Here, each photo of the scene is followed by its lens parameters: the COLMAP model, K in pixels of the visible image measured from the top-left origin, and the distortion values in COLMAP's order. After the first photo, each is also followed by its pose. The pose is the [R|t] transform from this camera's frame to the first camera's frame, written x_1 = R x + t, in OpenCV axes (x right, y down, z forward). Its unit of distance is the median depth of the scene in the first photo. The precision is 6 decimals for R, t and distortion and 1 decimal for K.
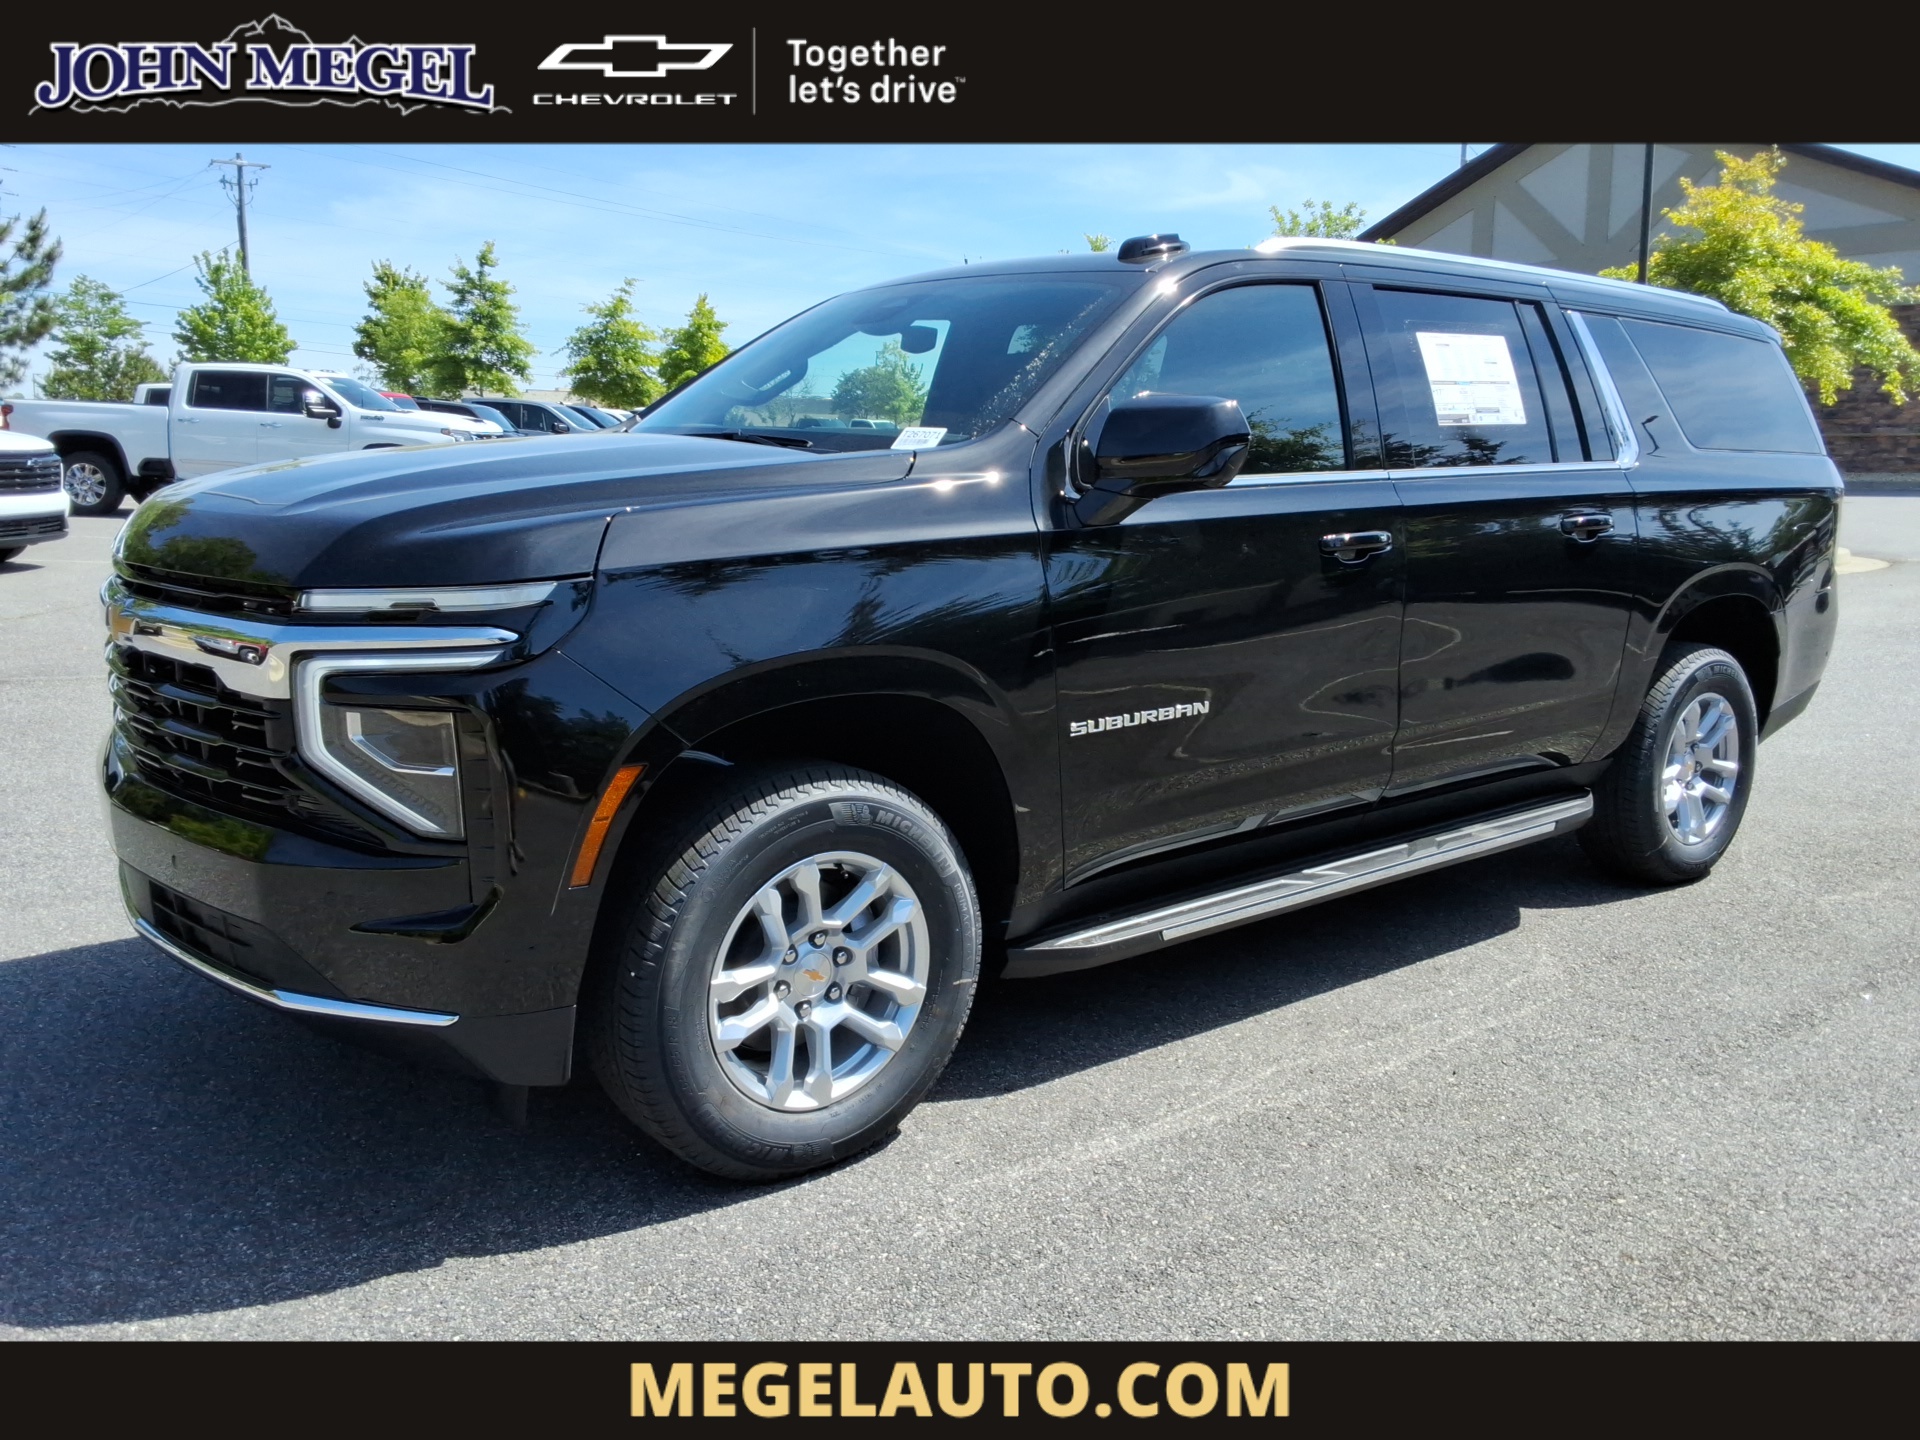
lens RADIAL K [[1567.2, 0, 993.3], [0, 1567.2, 687.6], [0, 0, 1]] dist [0.106278, -0.180004]
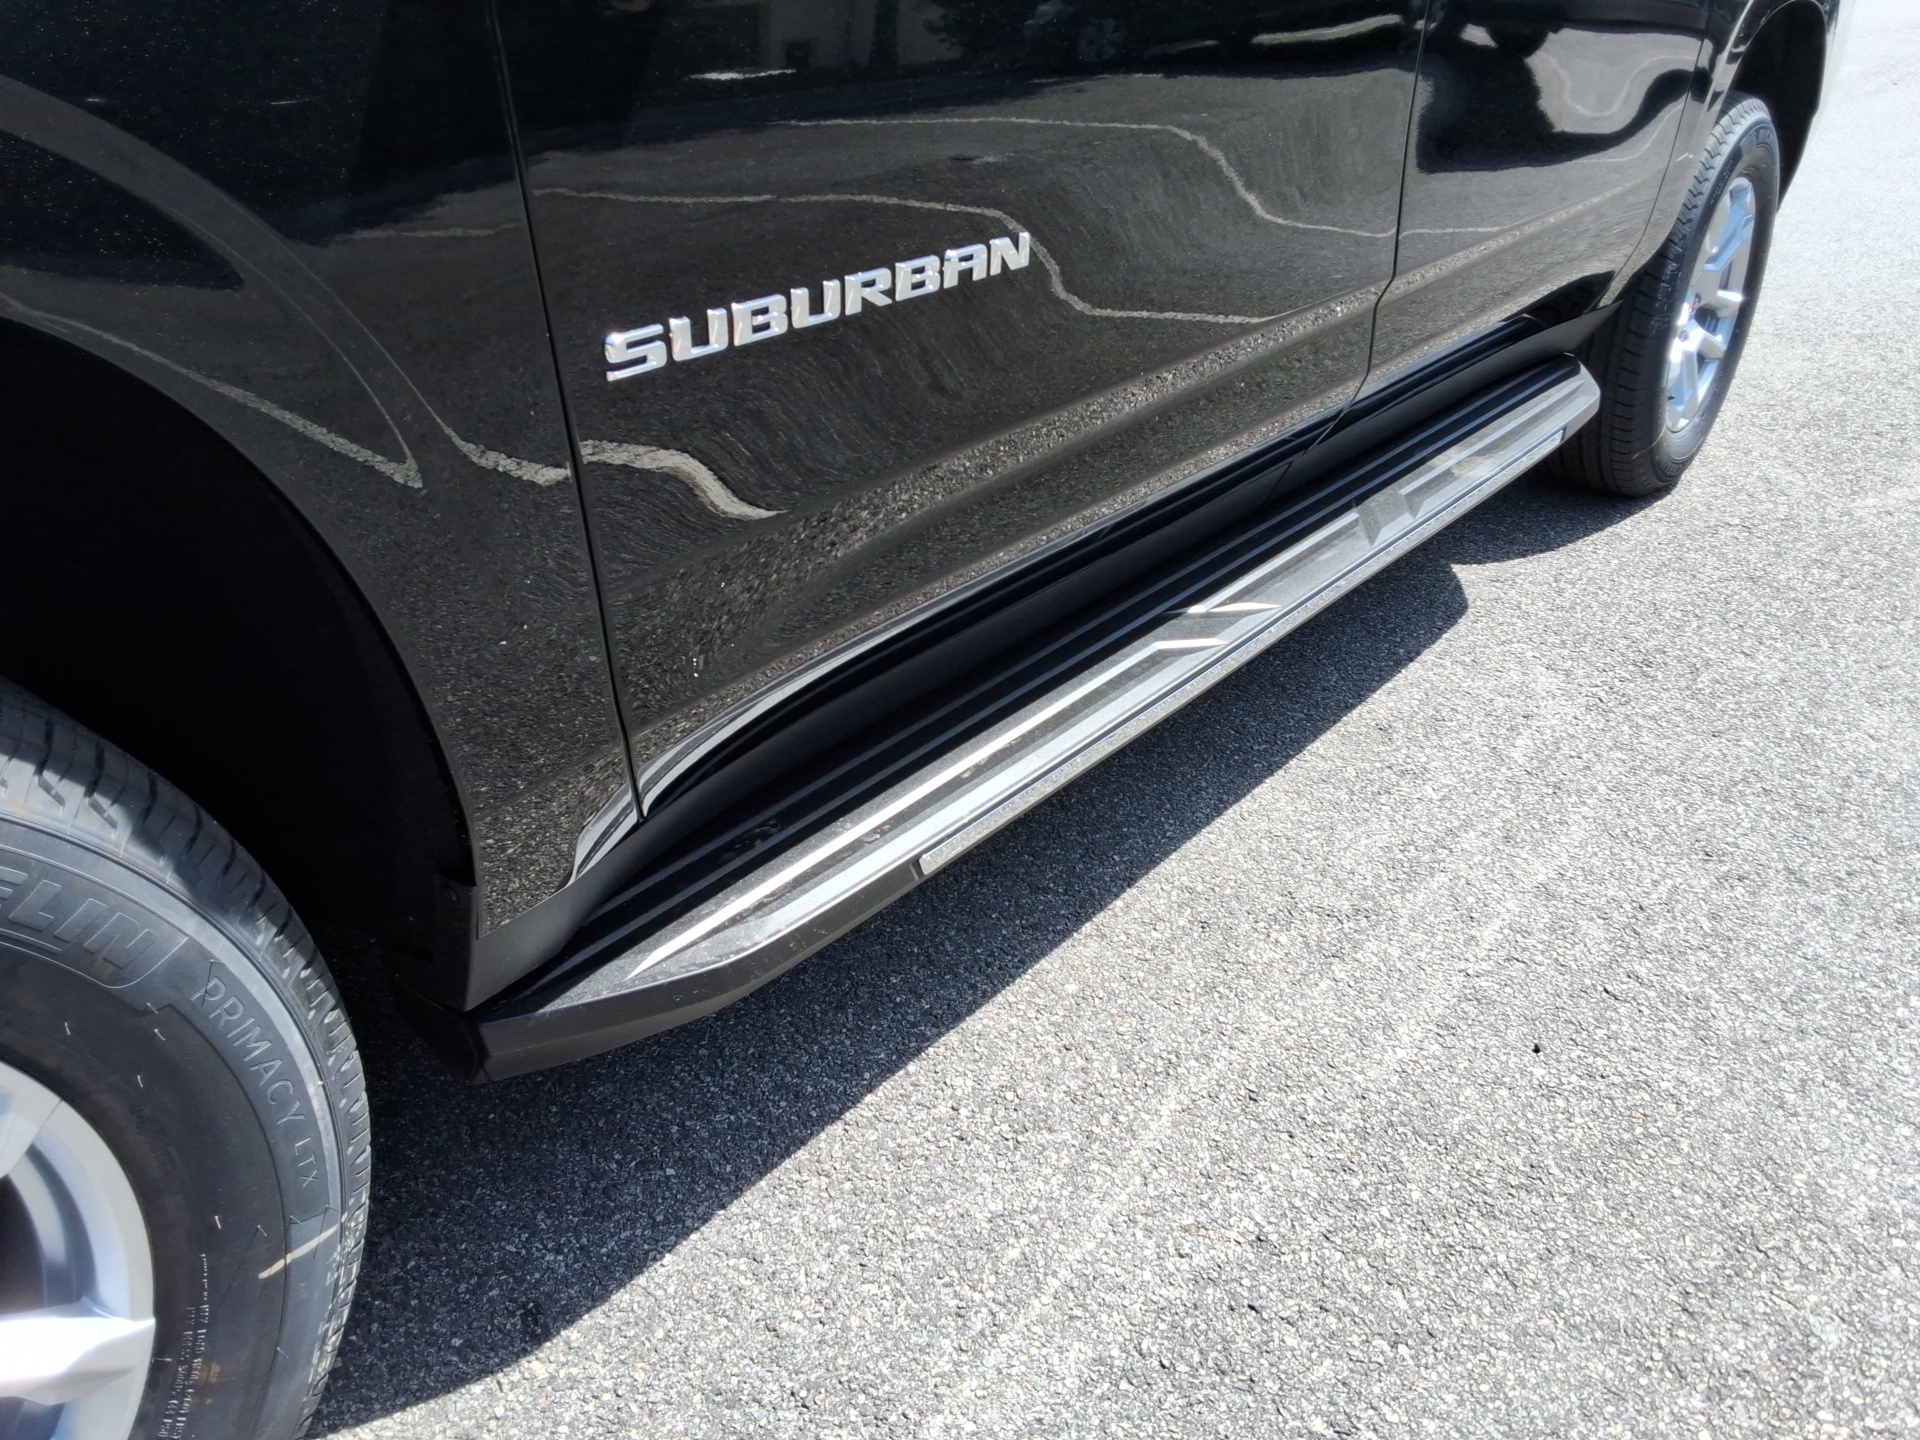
lens RADIAL K [[1533.8, 0, 960.0], [0, 1533.8, 720.0], [0, 0, 1]] dist [0.228312, -0.377942]
pose [[0.979874, -0.084959, 0.180633, 0.058258], [0.023529, 0.947754, 0.318133, 0.000865], [-0.198224, -0.307480, 0.930679, 0.743534]]
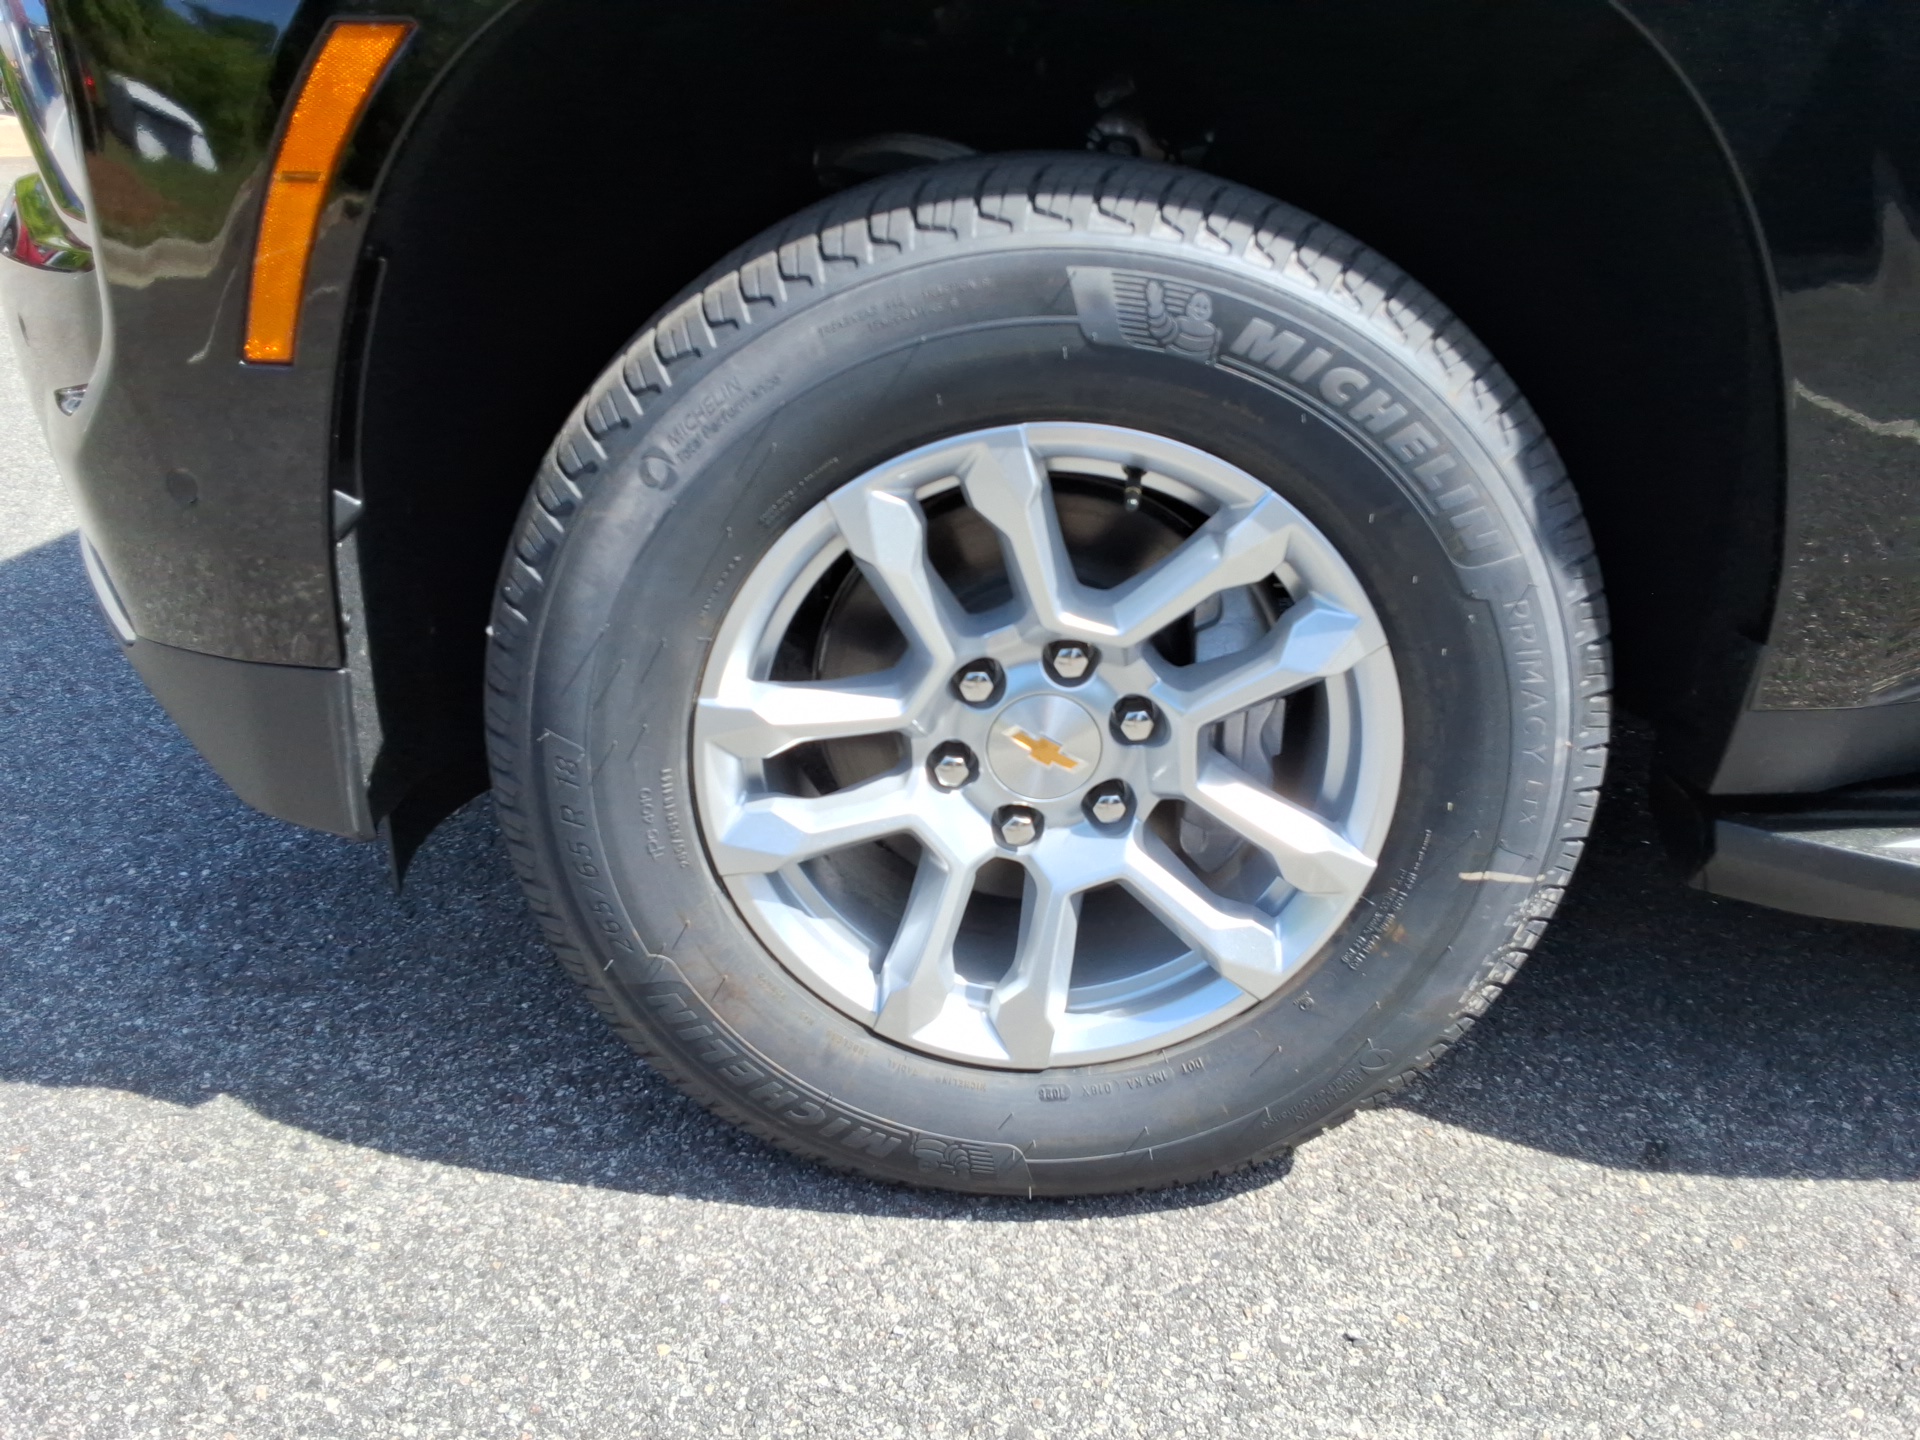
lens RADIAL K [[1530.1, 0, 976.7], [0, 1530.1, 719.3], [0, 0, 1]] dist [0.106388, -0.159833]
pose [[0.769697, 0.249520, -0.587628, 0.086652], [-0.108679, 0.958232, 0.264536, 0.076472], [0.629091, -0.139750, 0.764666, 0.683270]]
